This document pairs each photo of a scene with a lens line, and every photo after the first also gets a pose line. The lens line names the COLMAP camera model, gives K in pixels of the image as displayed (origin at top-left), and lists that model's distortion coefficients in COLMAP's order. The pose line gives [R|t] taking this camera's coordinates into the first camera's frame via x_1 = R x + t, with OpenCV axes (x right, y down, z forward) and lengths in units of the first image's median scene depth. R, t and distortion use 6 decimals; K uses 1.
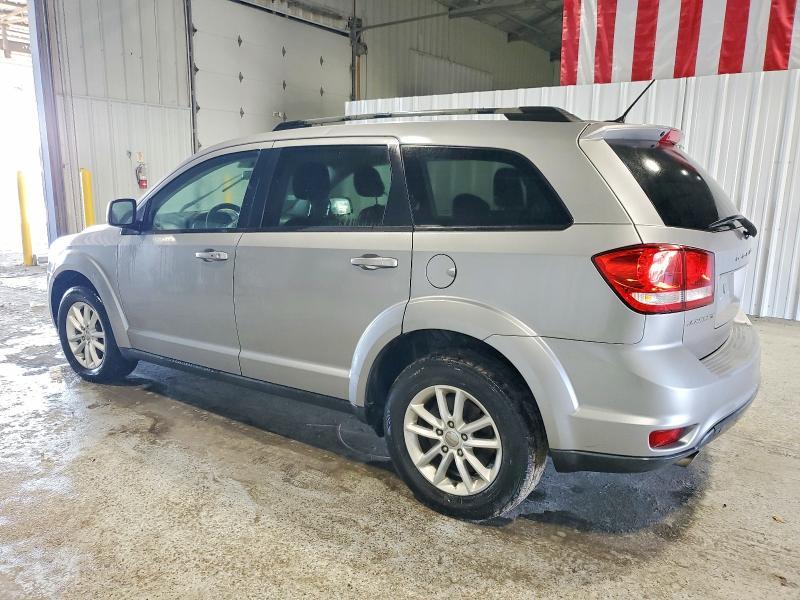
lens RADIAL K [[634.2, 0, 399.9], [0, 634.2, 305.2], [0, 0, 1]] dist [0.038648, -0.005567]
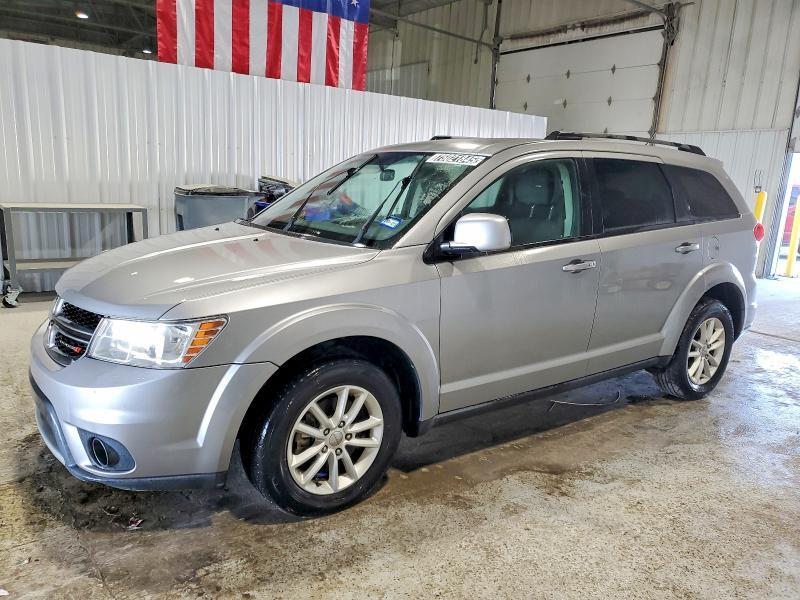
lens RADIAL K [[634.2, 0, 402.3], [0, 634.2, 304.2], [0, 0, 1]] dist [0.038648, -0.005567]
pose [[0.315310, -0.194809, 0.928778, -0.673876], [0.150769, 0.976556, 0.153646, -0.110449], [-0.936936, 0.091585, 0.337289, 0.476335]]
